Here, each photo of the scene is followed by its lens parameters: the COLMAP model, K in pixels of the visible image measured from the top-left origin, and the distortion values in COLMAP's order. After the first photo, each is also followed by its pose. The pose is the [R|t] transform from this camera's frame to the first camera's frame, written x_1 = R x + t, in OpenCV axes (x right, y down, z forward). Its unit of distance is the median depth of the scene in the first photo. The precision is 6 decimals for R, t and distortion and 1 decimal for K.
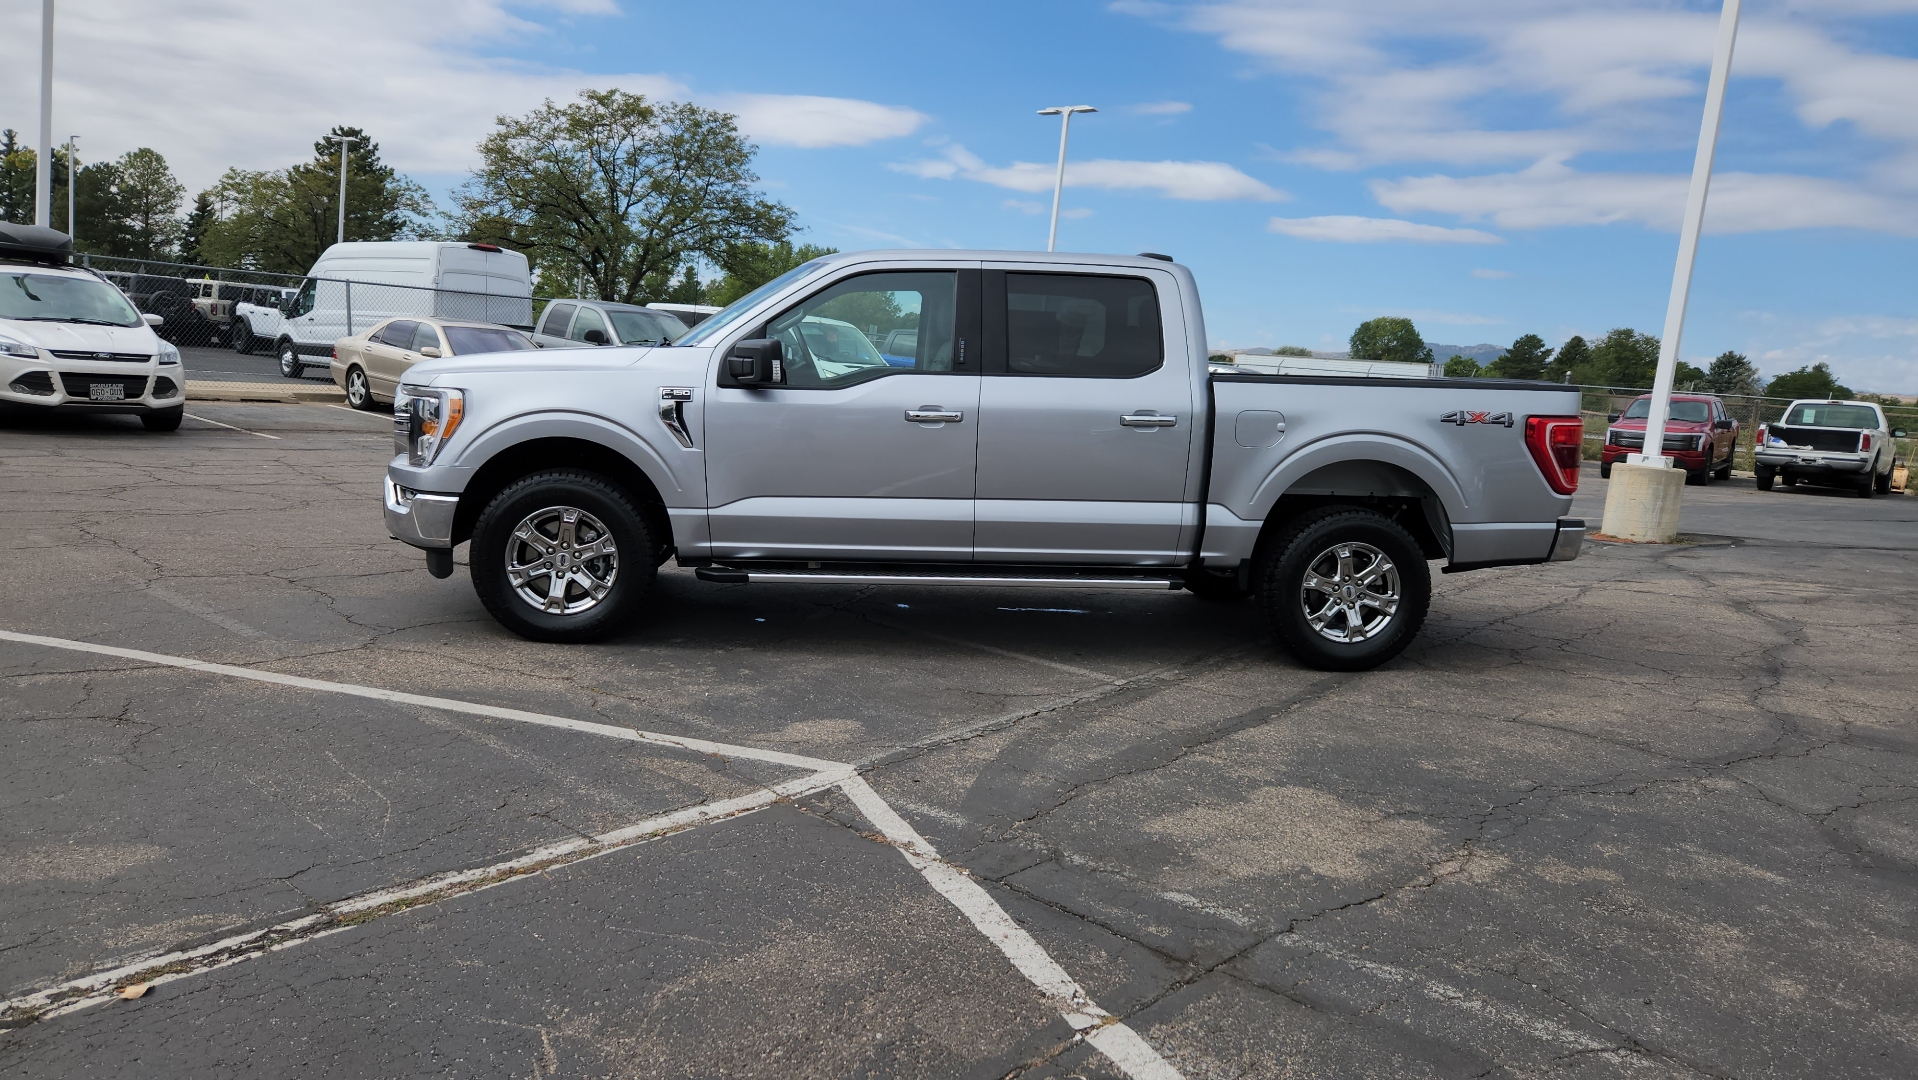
lens RADIAL K [[1289.8, 0, 926.6], [0, 1289.8, 541.9], [0, 0, 1]] dist [0.065918, -0.044381]
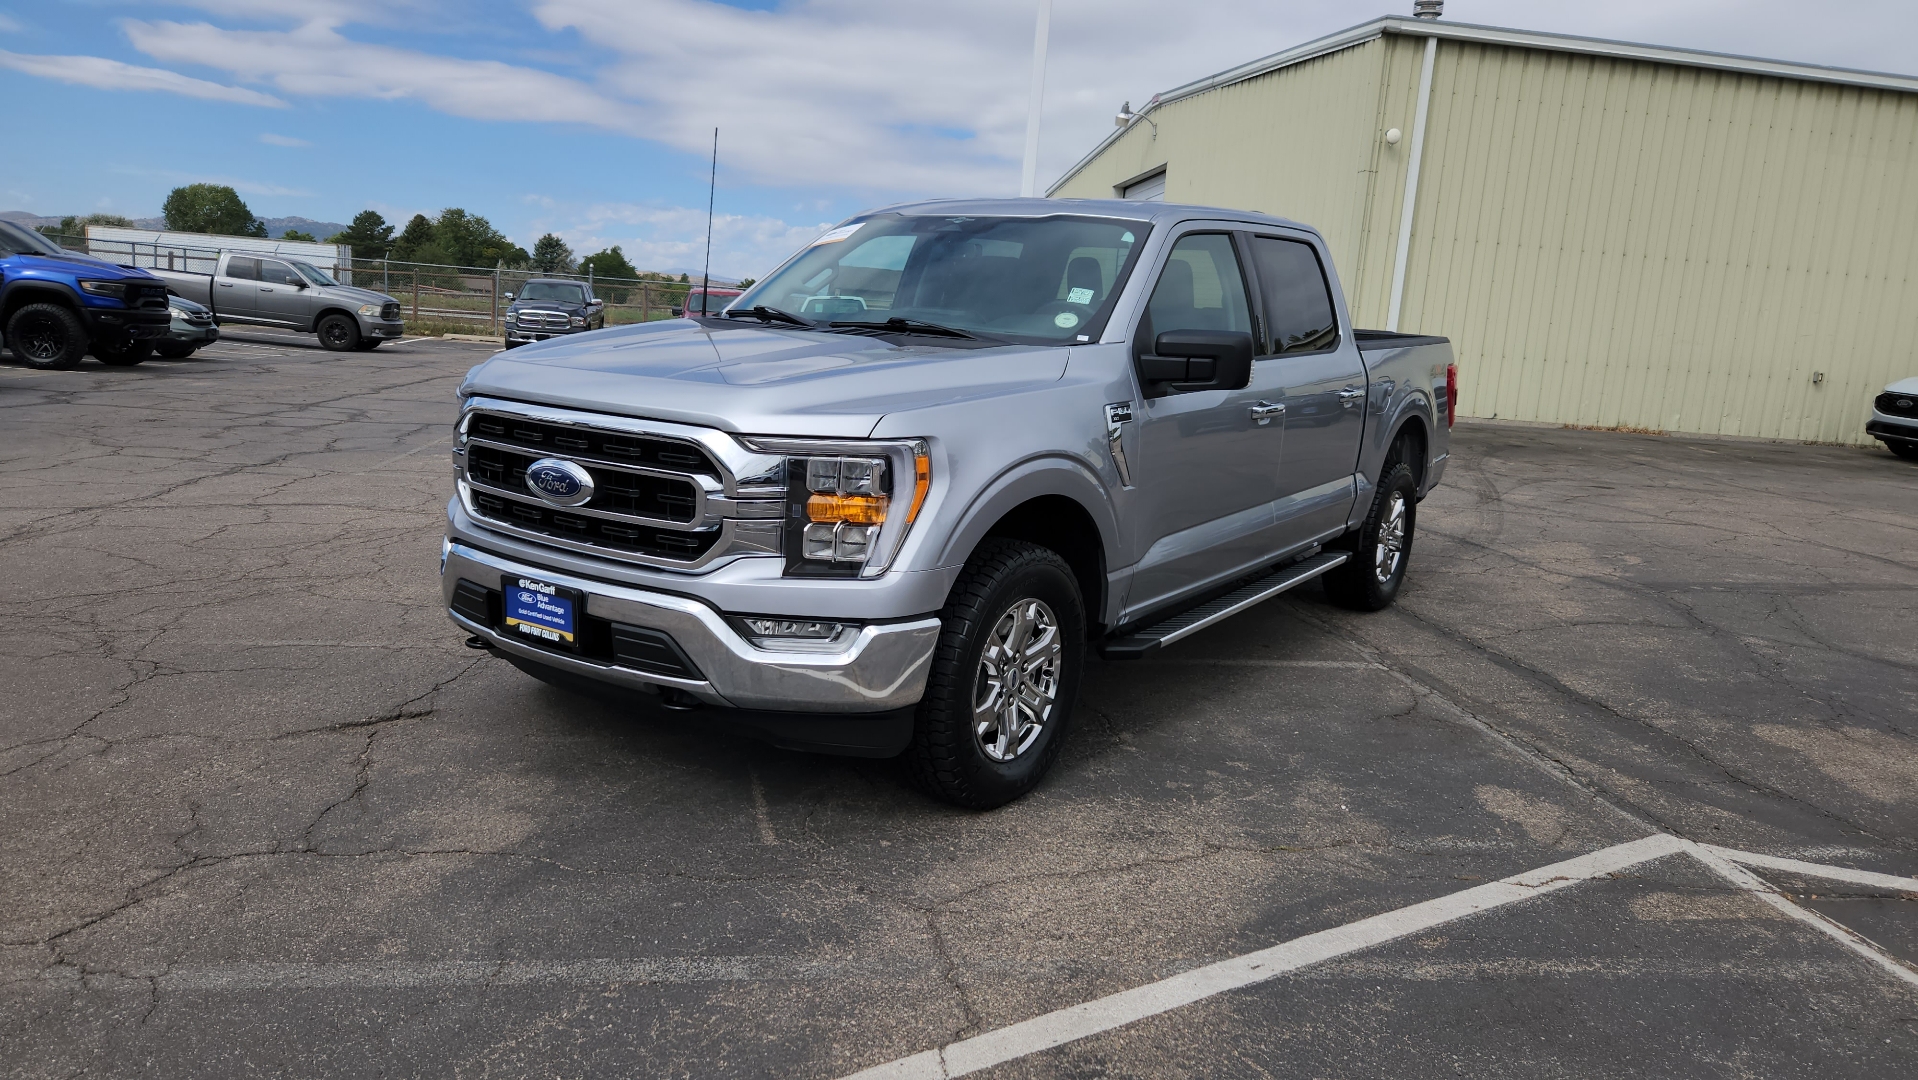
lens RADIAL K [[1289.8, 0, 938.2], [0, 1289.8, 544.6], [0, 0, 1]] dist [0.065918, -0.044381]
pose [[0.658956, -0.161271, 0.734689, -0.725558], [0.091167, 0.986668, 0.134813, -0.135483], [-0.746636, -0.021857, 0.664874, 0.553834]]
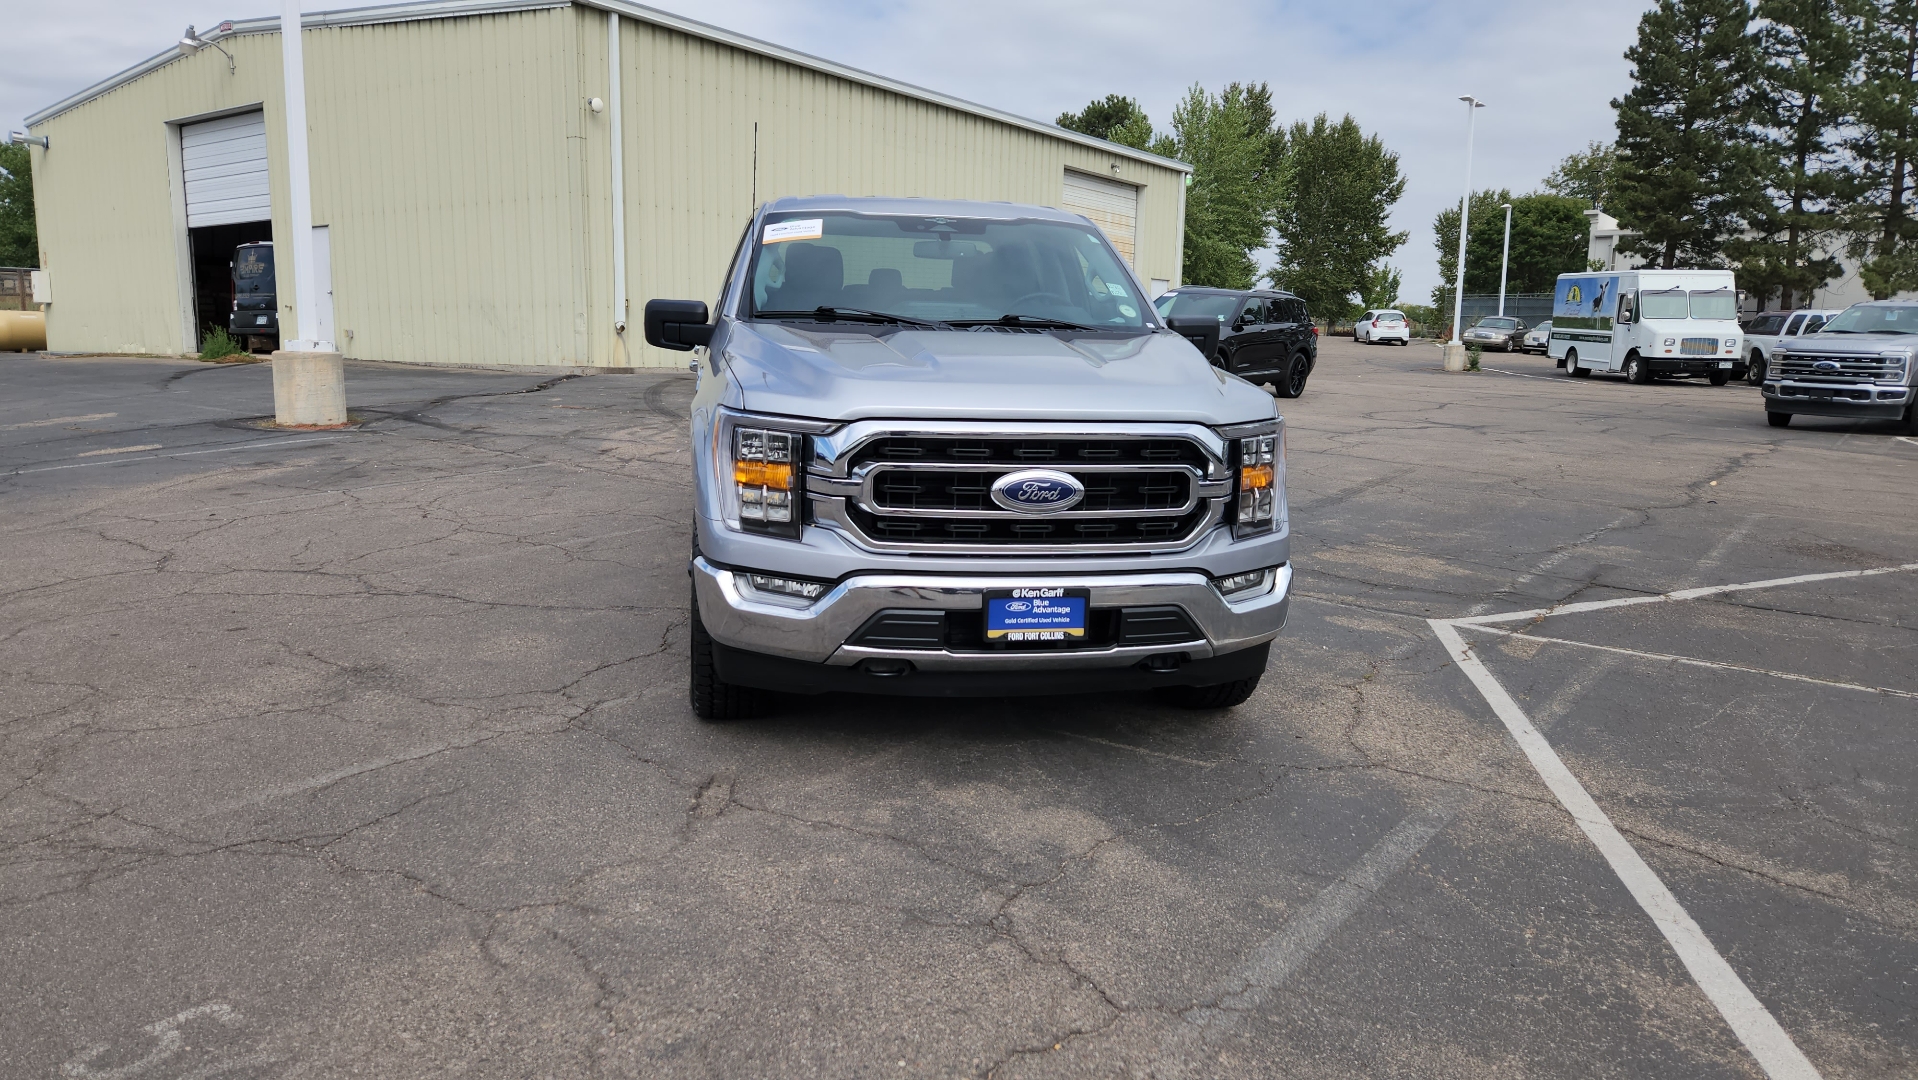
lens RADIAL K [[1289.8, 0, 936.2], [0, 1289.8, 547.9], [0, 0, 1]] dist [0.065918, -0.044381]
pose [[-0.058105, -0.249964, 0.966510, -0.989111], [0.112185, 0.960379, 0.255123, -0.232290], [-0.991987, 0.123251, -0.027761, 1.121083]]
